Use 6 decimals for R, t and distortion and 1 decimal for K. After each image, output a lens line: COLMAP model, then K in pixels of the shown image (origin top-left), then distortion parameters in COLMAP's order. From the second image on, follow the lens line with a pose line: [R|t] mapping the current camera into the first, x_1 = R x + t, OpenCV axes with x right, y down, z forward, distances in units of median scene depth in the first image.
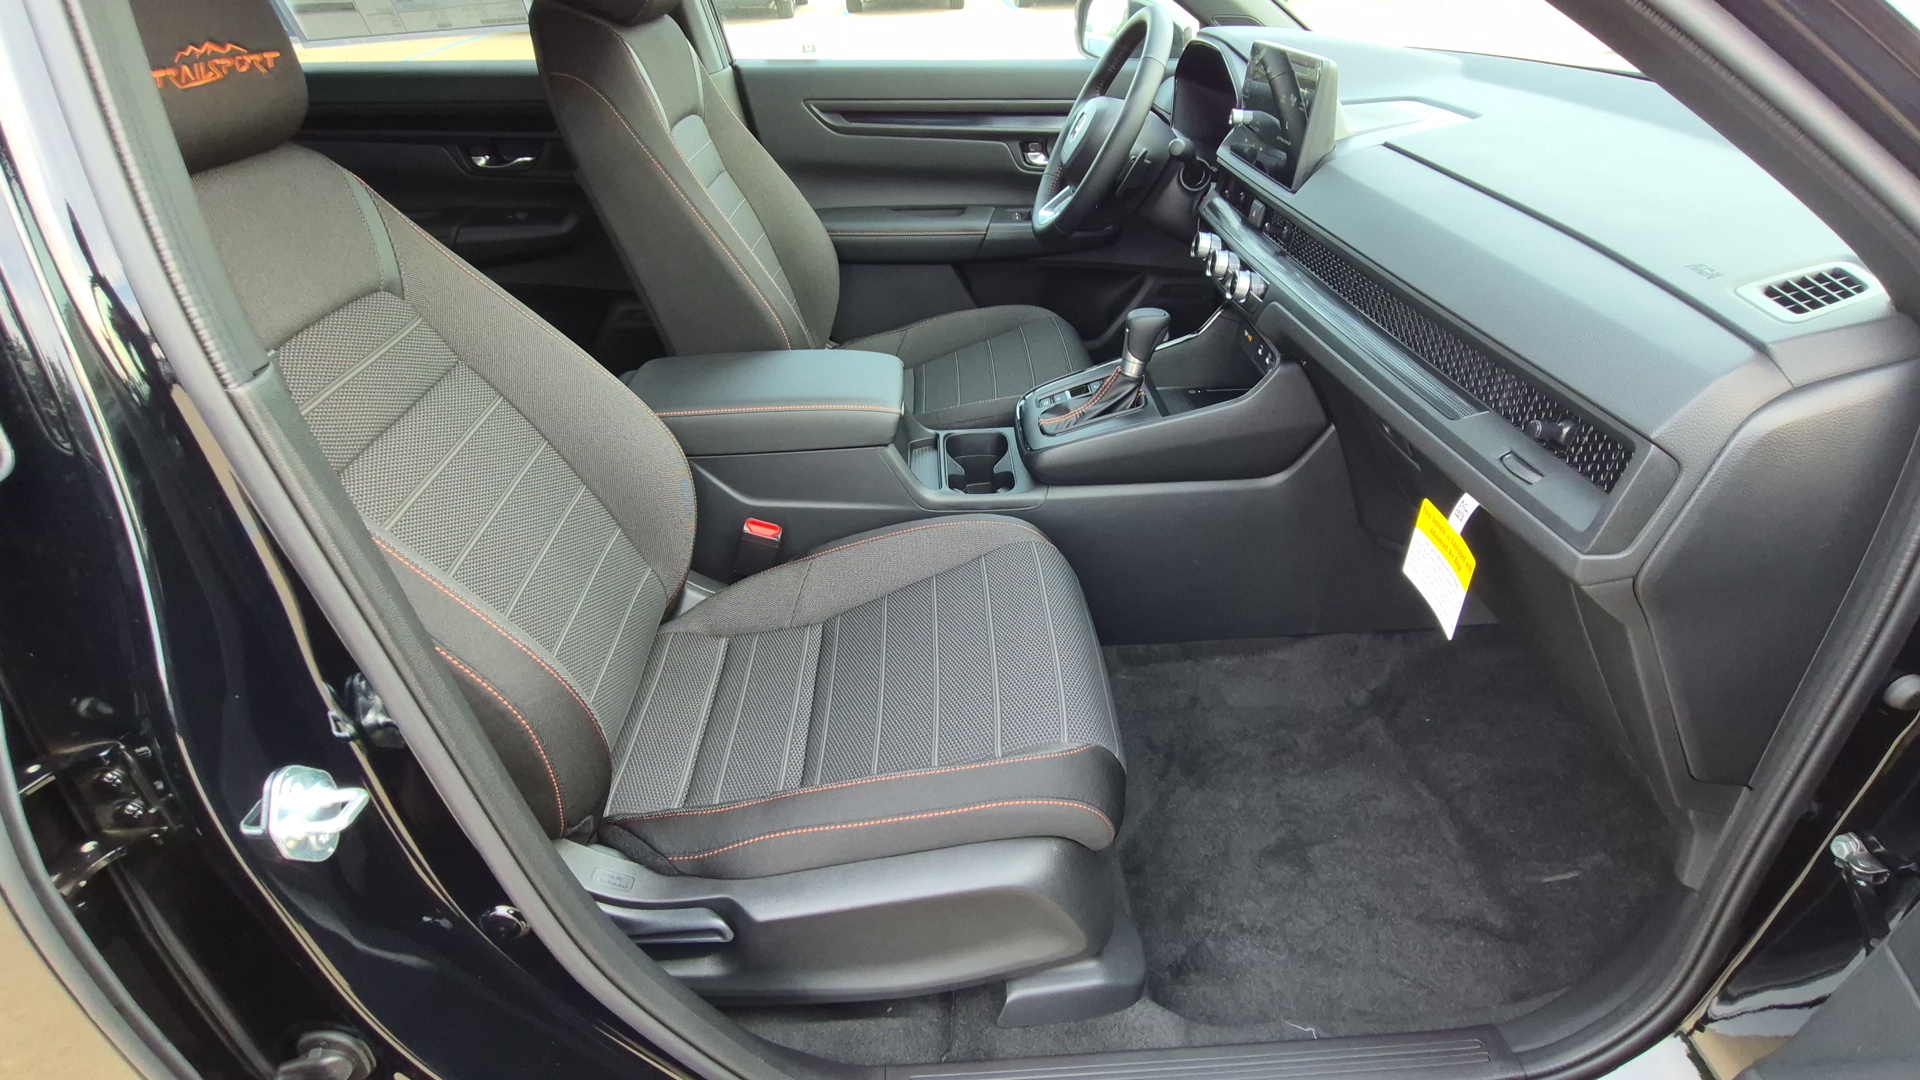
lens RADIAL K [[1003.1, 0, 966.7], [0, 1003.1, 521.4], [0, 0, 1]] dist [-0.002926, -0.008757]
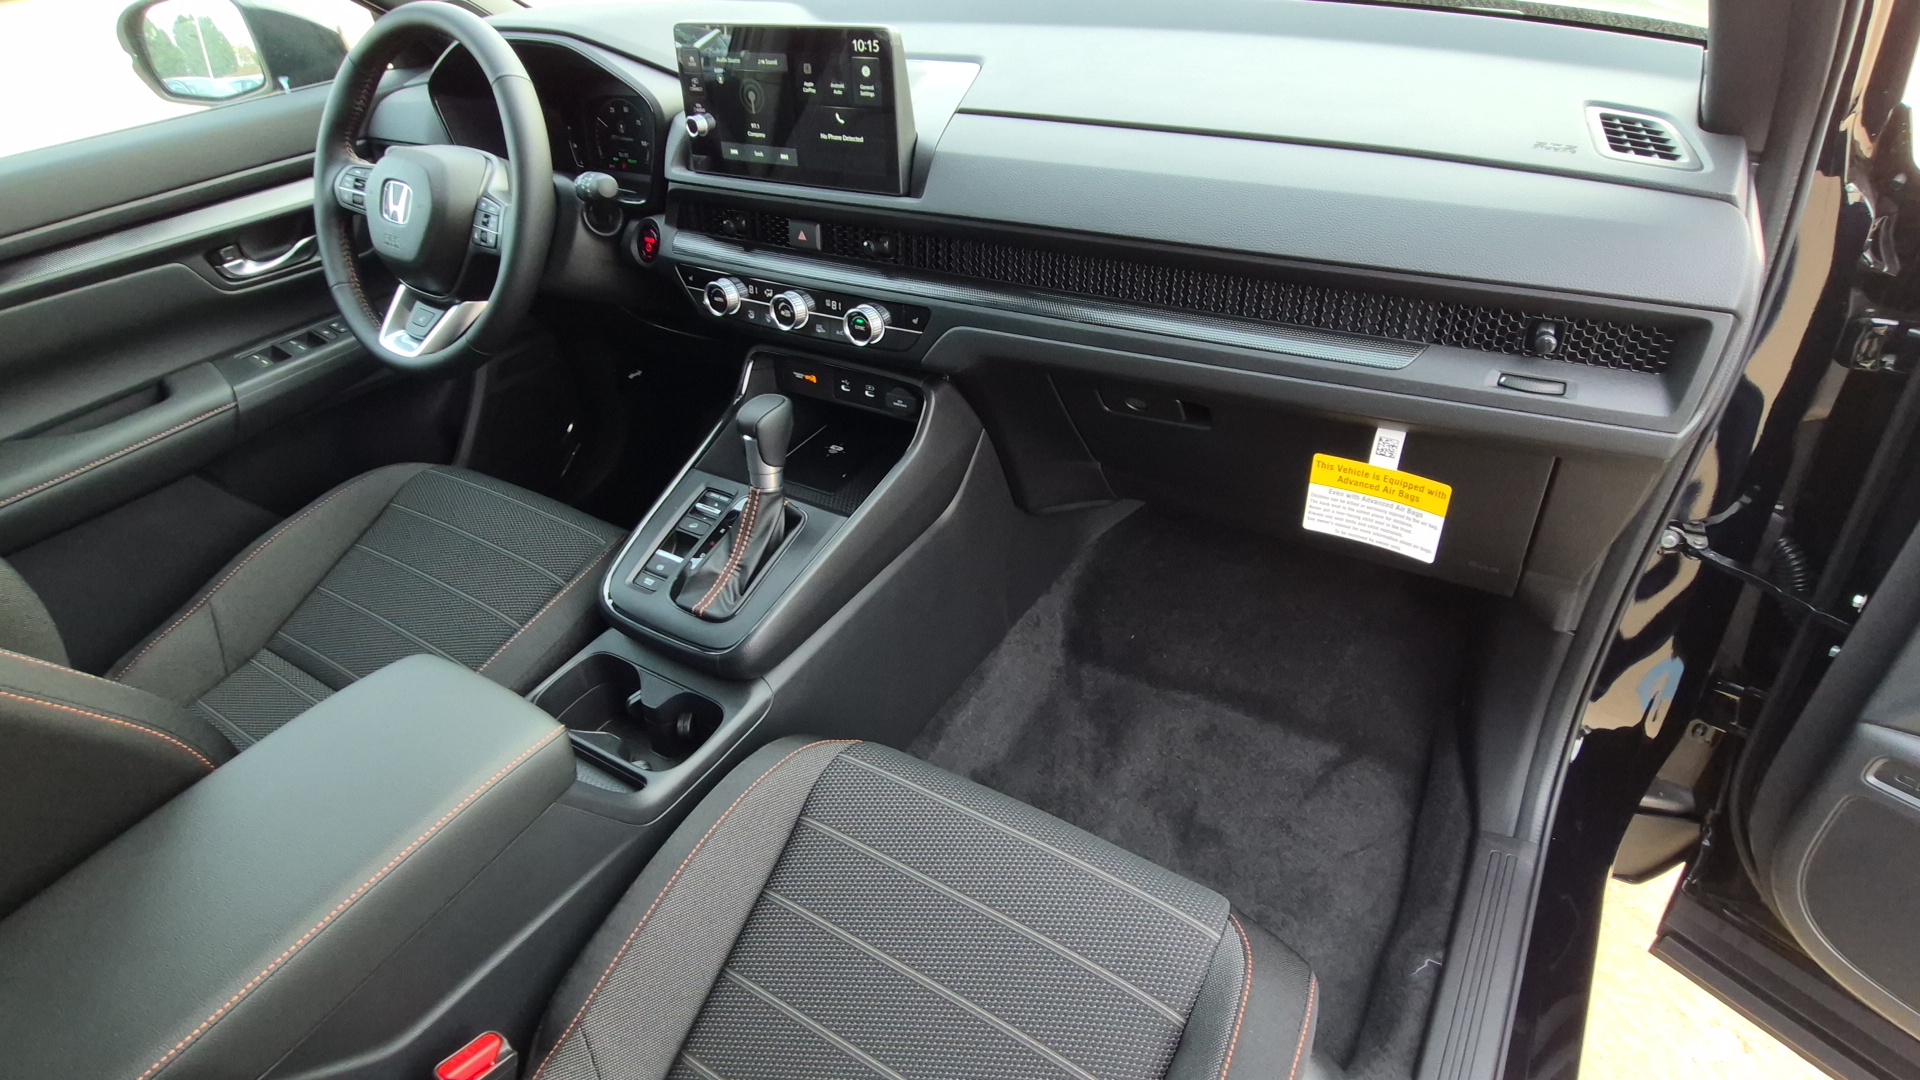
lens RADIAL K [[1003.1, 0, 966.7], [0, 1003.1, 521.4], [0, 0, 1]] dist [-0.002926, -0.008757]
pose [[0.554412, -0.502672, 0.663285, -0.259155], [0.471402, 0.846482, 0.247484, -0.241426], [-0.685863, 0.175466, 0.706261, 0.383361]]
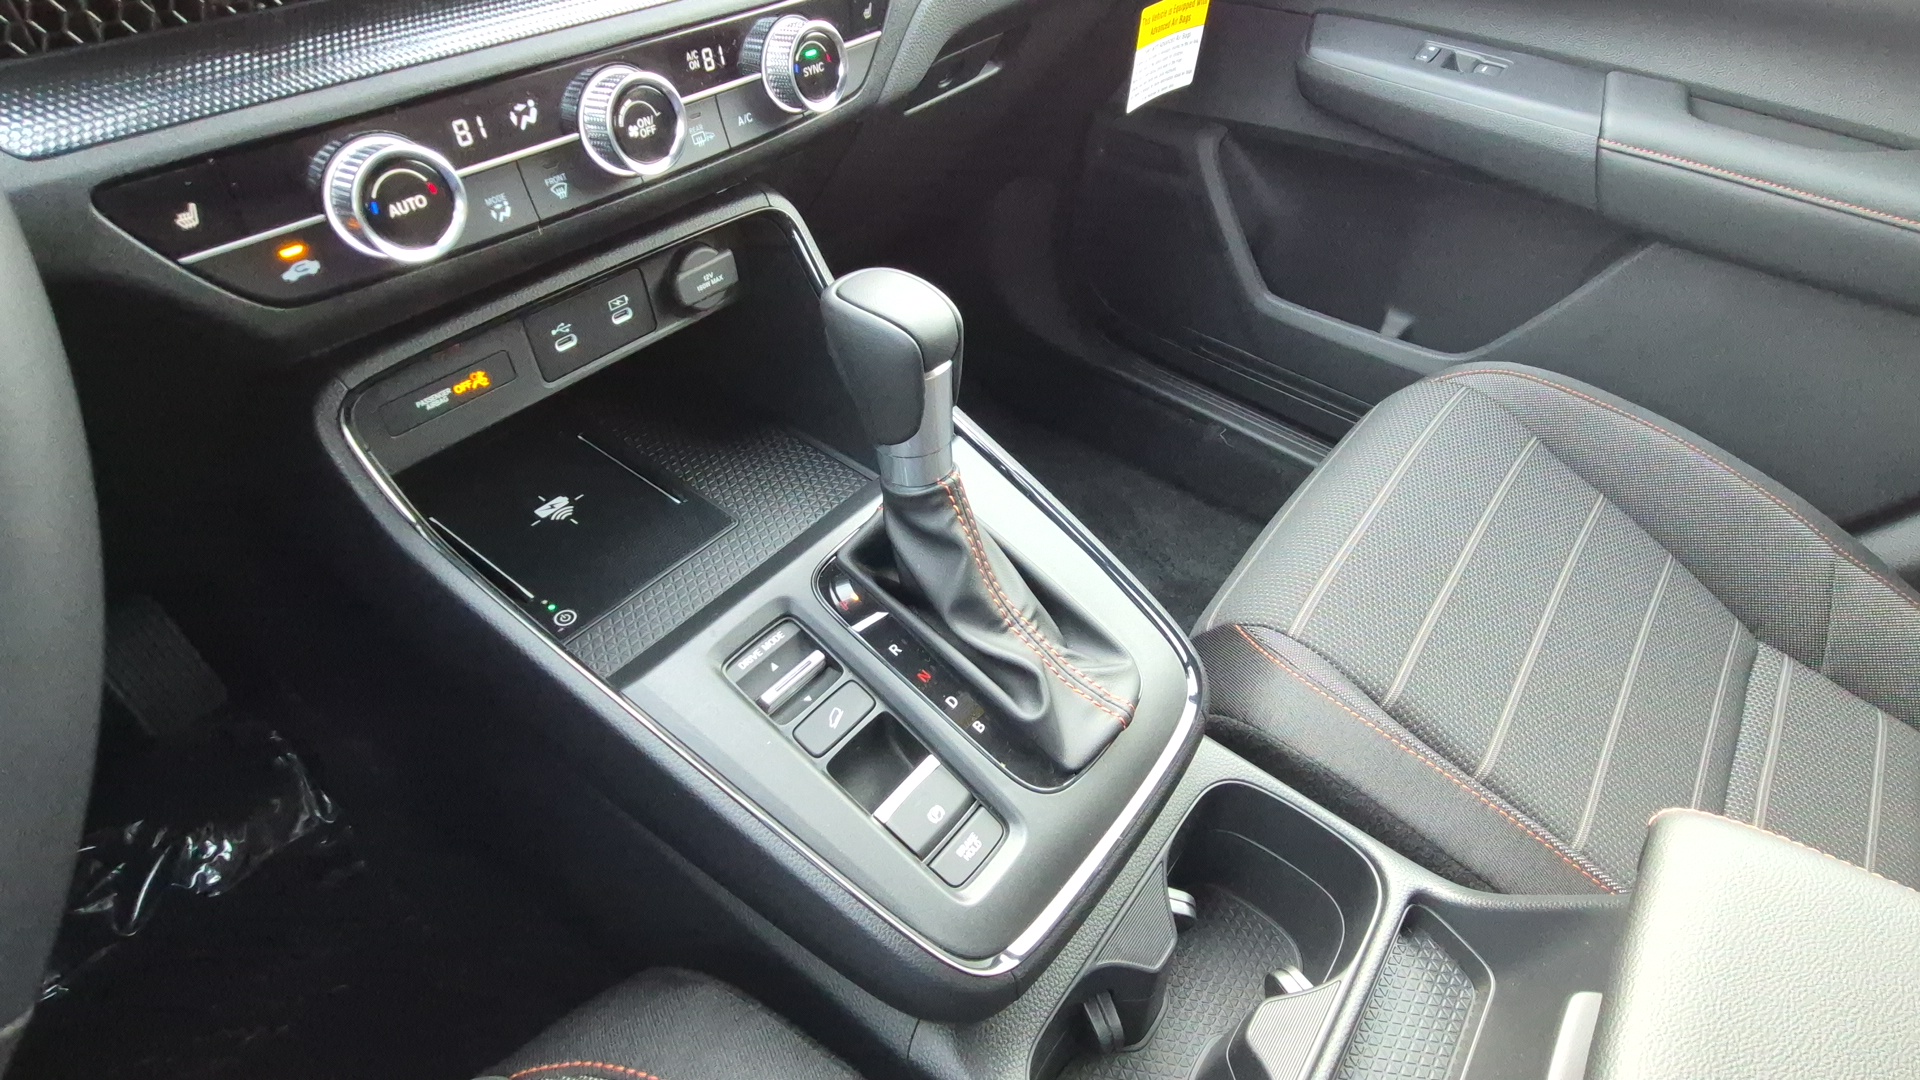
lens RADIAL K [[1003.1, 0, 966.7], [0, 1003.1, 521.4], [0, 0, 1]] dist [-0.002926, -0.008757]
pose [[-0.778402, -0.445526, 0.442262, 0.008007], [0.269634, 0.398930, 0.876443, -0.434560], [-0.566910, 0.801474, -0.190400, 1.092307]]
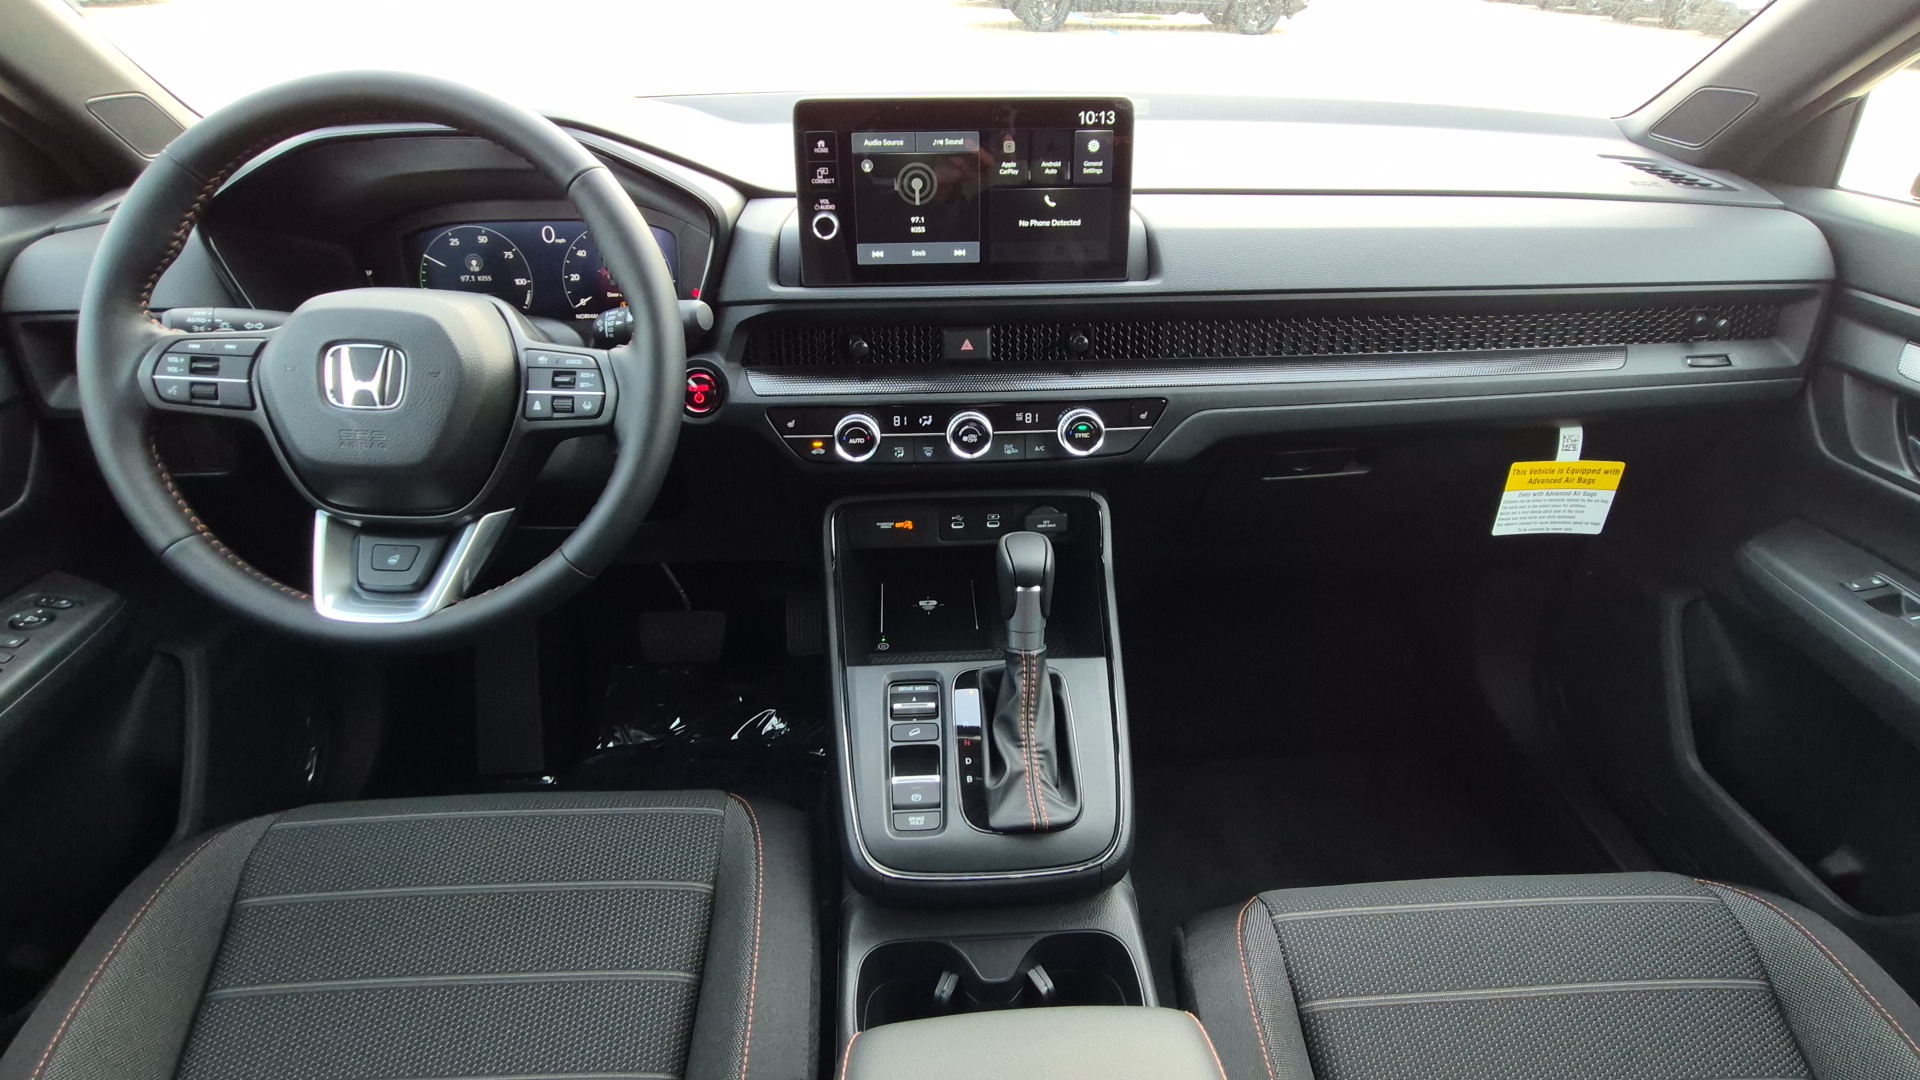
lens RADIAL K [[1003.1, 0, 966.7], [0, 1003.1, 521.4], [0, 0, 1]] dist [-0.002926, -0.008757]
pose [[-0.032572, -0.466749, 0.883790, -0.327101], [0.496412, 0.759926, 0.419629, -0.479826], [-0.867476, 0.452392, 0.206947, 0.893466]]
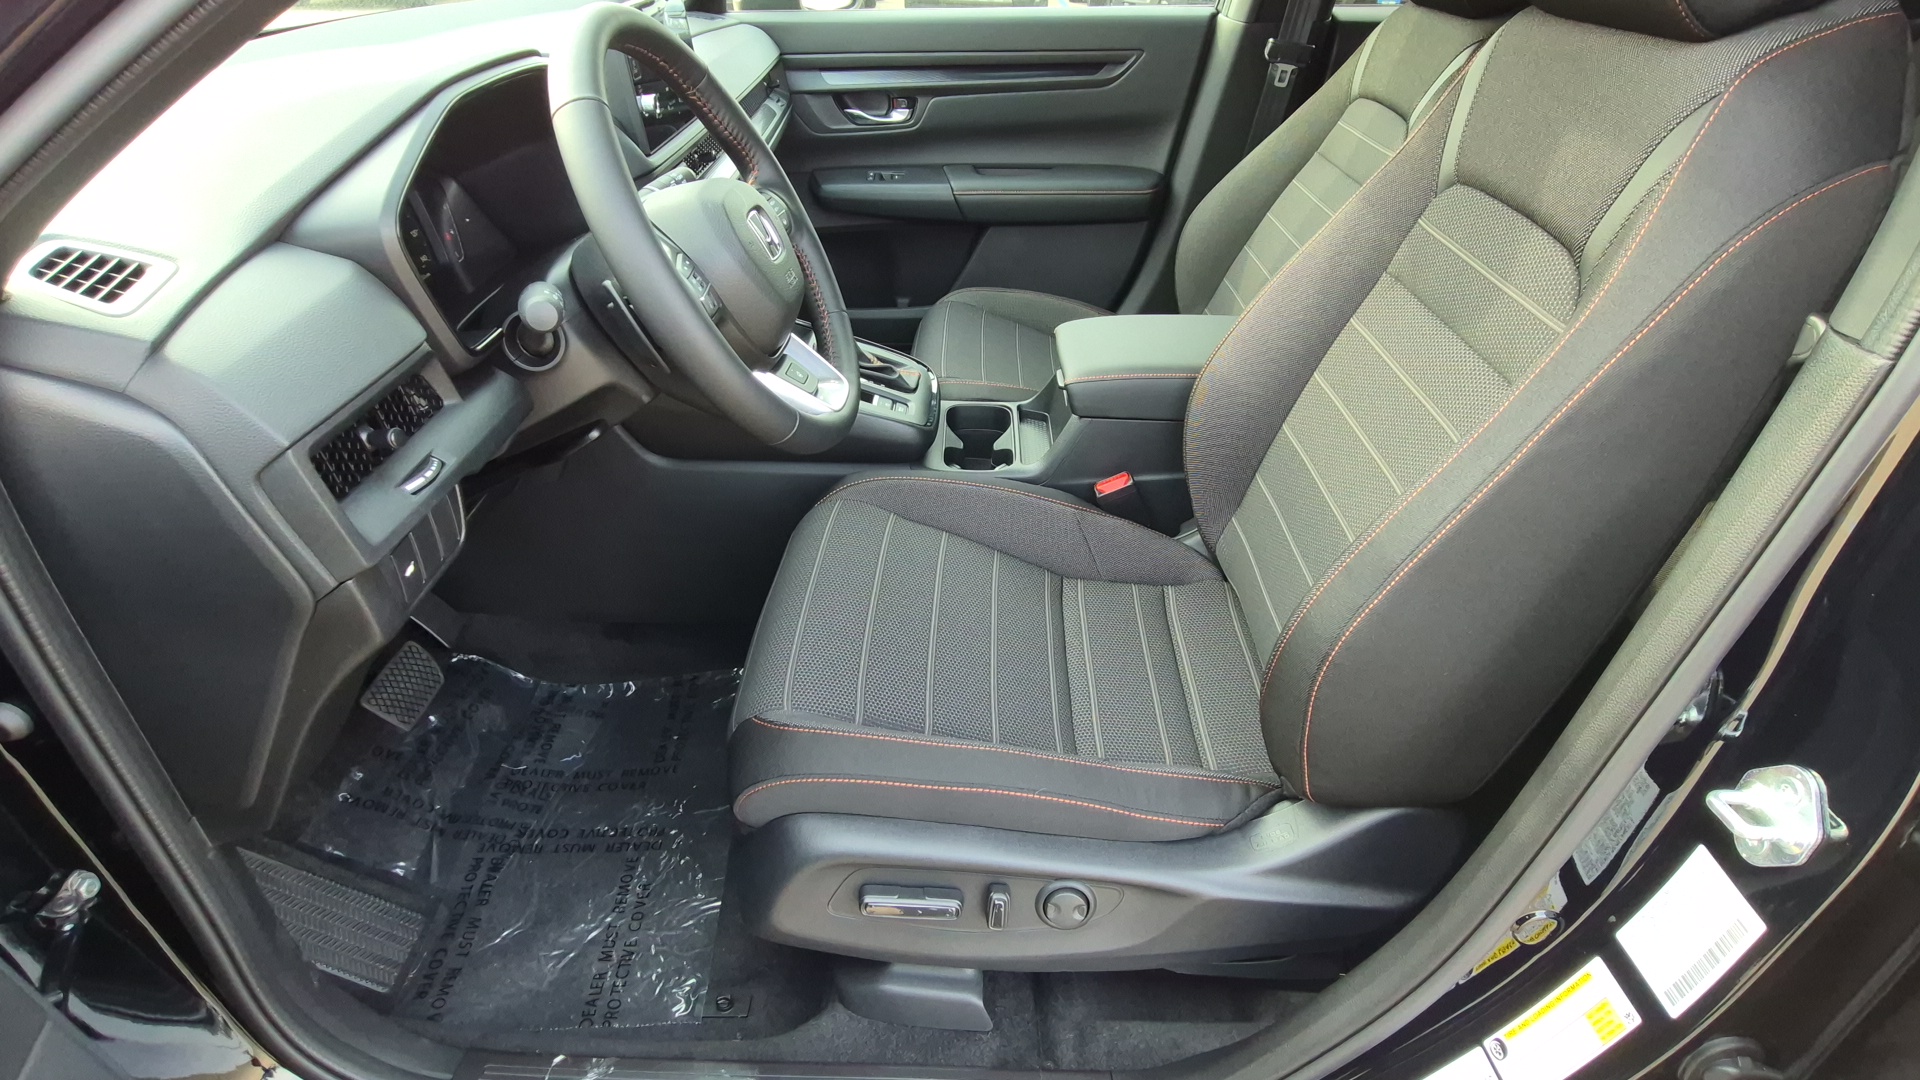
lens RADIAL K [[1003.1, 0, 966.7], [0, 1003.1, 521.4], [0, 0, 1]] dist [-0.002926, -0.008757]
pose [[-0.998859, -0.017301, 0.044520, -0.011991], [0.031194, 0.469560, 0.882350, -0.950313], [-0.036170, 0.882731, -0.468484, 1.675311]]
